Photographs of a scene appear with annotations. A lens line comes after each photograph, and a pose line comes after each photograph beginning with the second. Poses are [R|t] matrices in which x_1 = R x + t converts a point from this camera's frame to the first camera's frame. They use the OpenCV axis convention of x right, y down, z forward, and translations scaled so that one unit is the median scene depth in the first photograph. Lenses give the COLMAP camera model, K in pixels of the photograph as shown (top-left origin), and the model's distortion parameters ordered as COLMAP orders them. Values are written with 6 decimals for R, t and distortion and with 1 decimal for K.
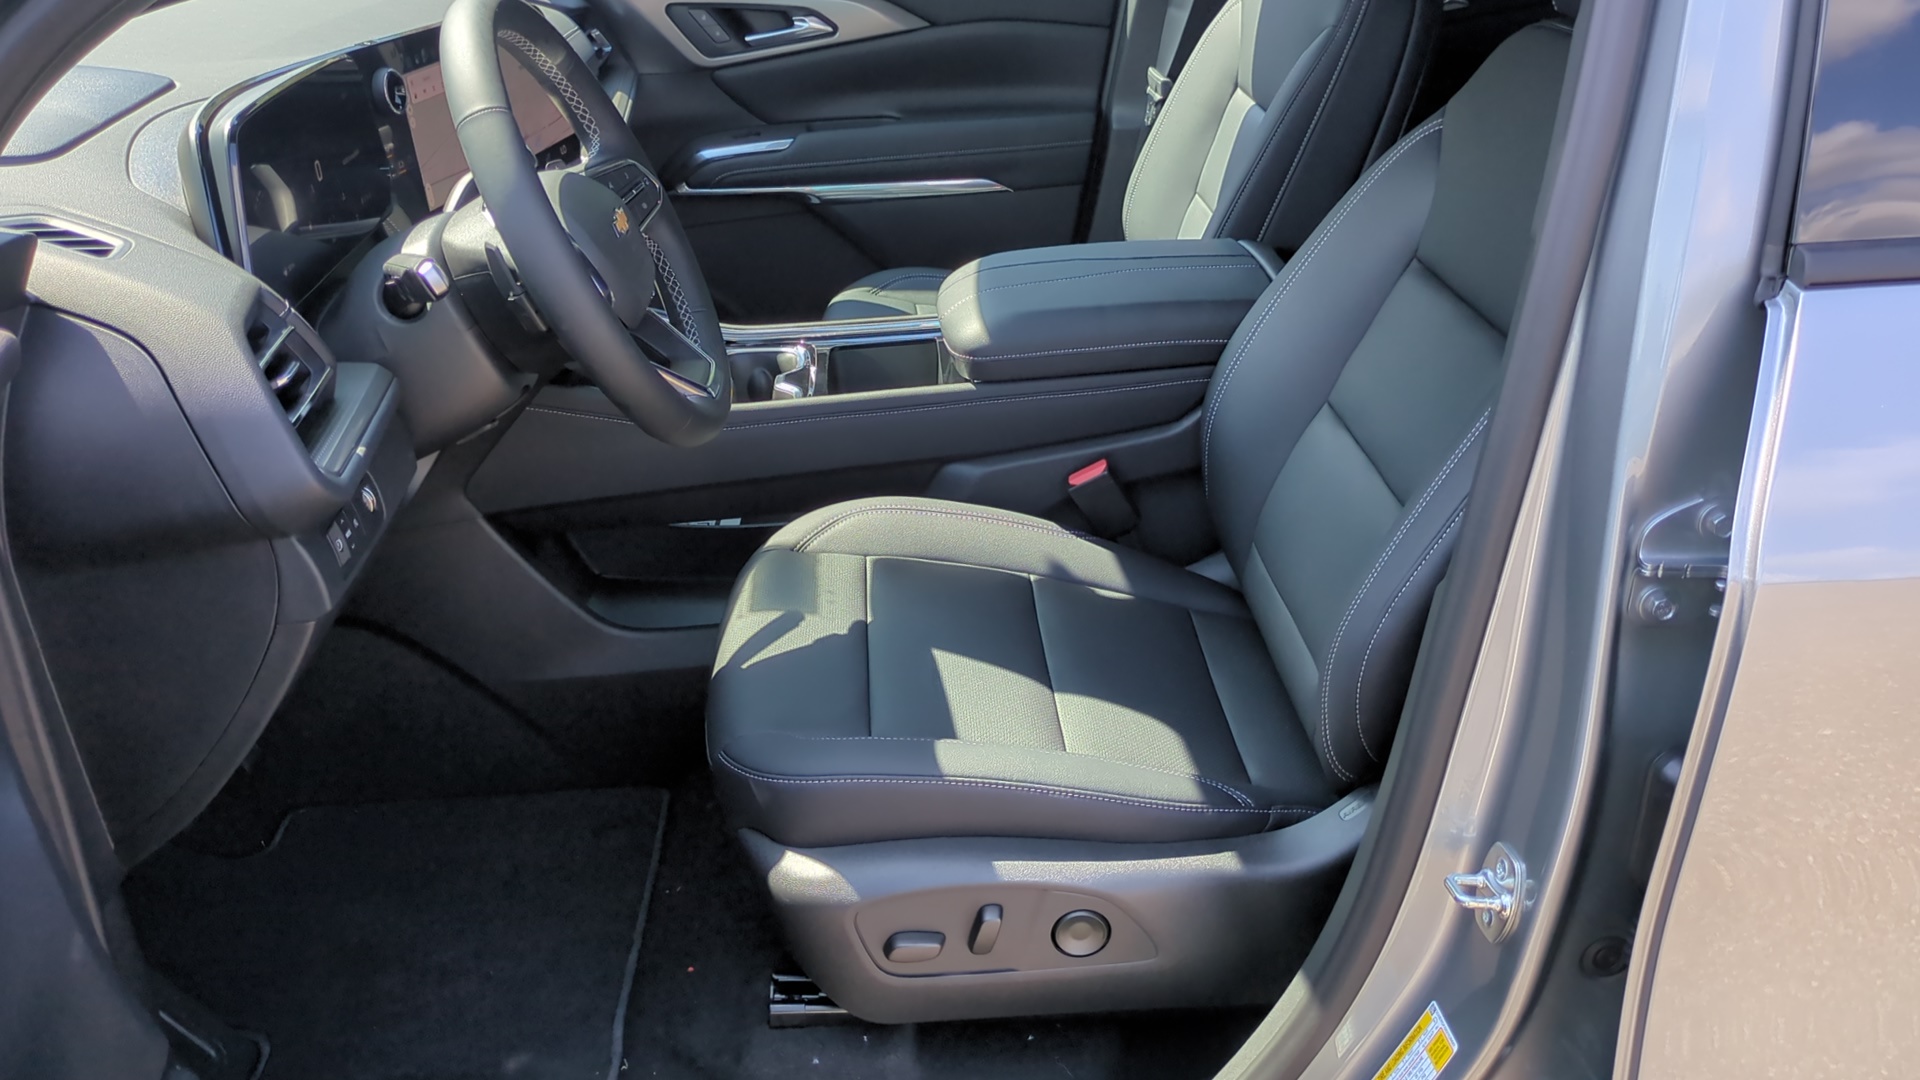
lens RADIAL K [[1724.8, 0, 960.0], [0, 1724.8, 540.0], [0, 0, 1]] dist [0.037915, -0.001050]
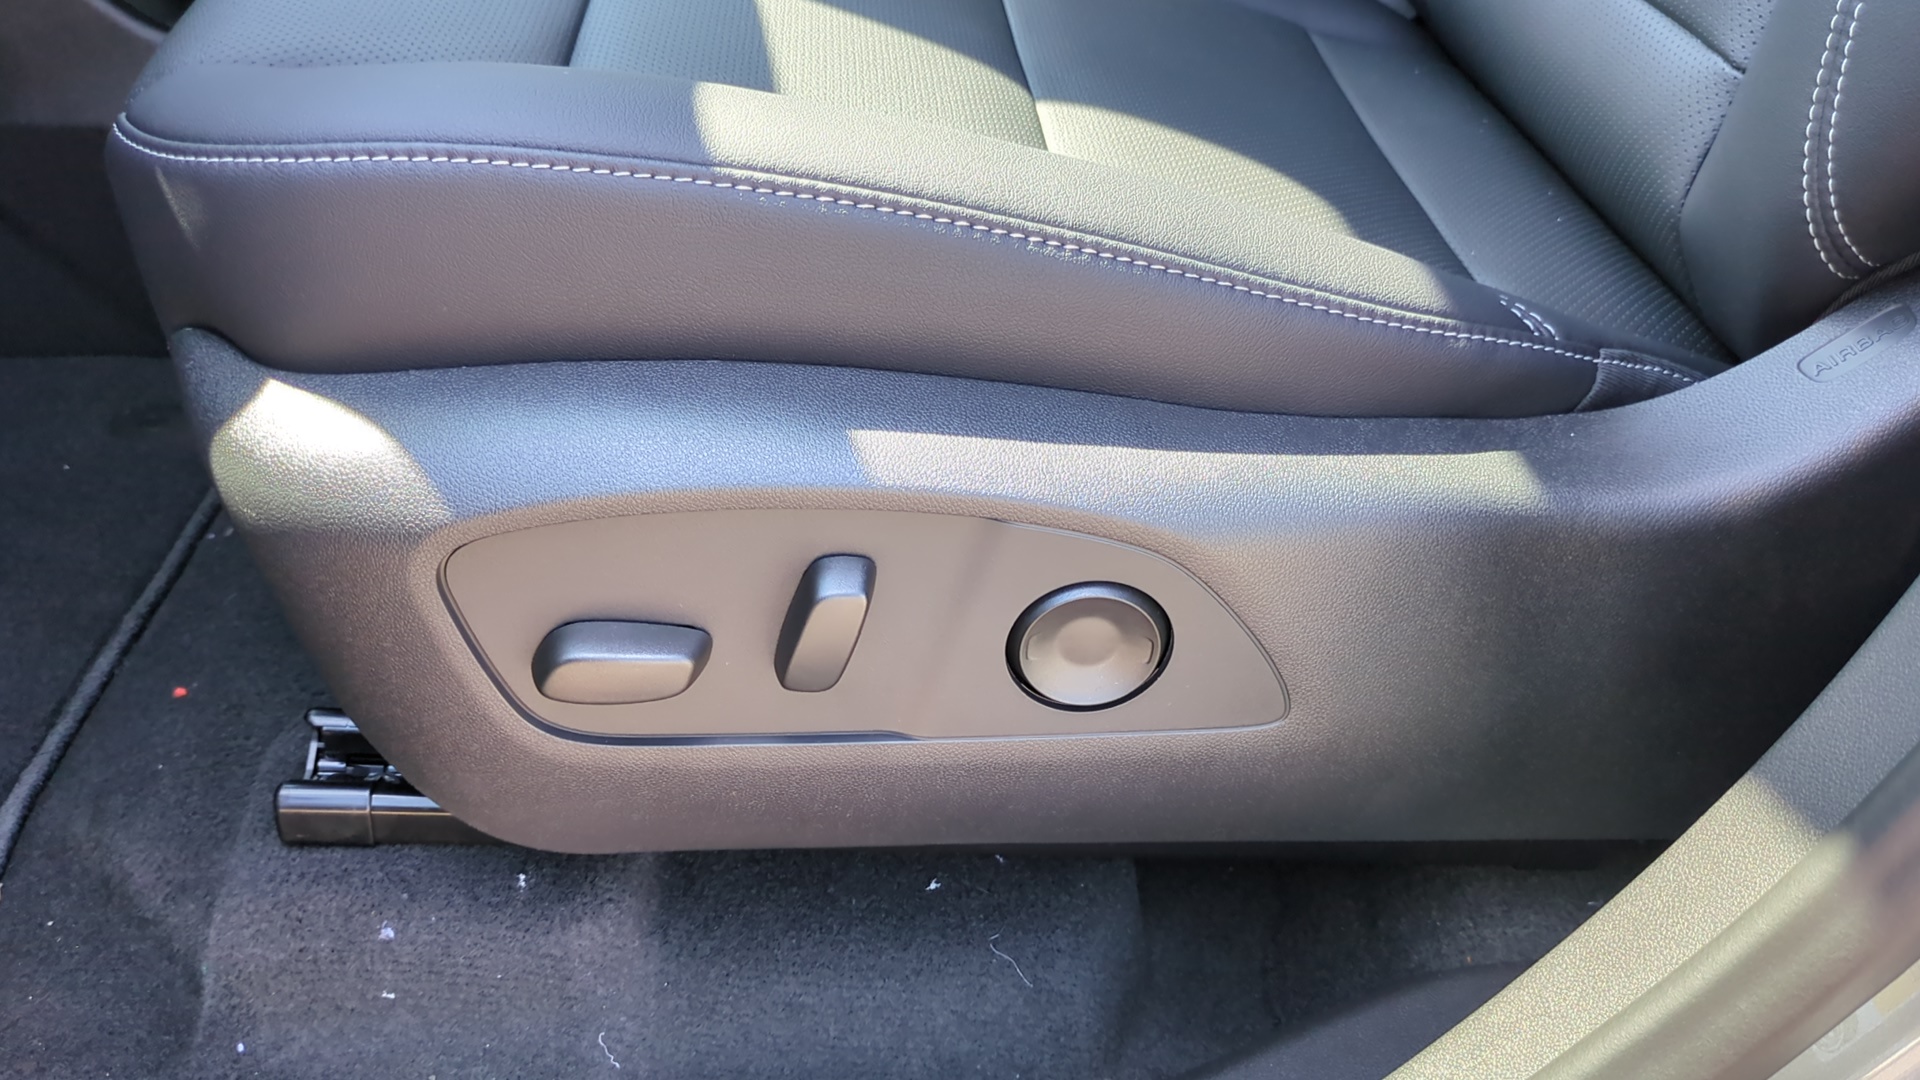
lens RADIAL K [[1724.8, 0, 960.0], [0, 1724.8, 540.0], [0, 0, 1]] dist [0.037915, -0.001050]
pose [[0.997528, 0.051358, 0.047951, 0.024637], [-0.057955, 0.987253, 0.148231, 0.151551], [-0.039727, -0.150643, 0.987790, 0.640345]]
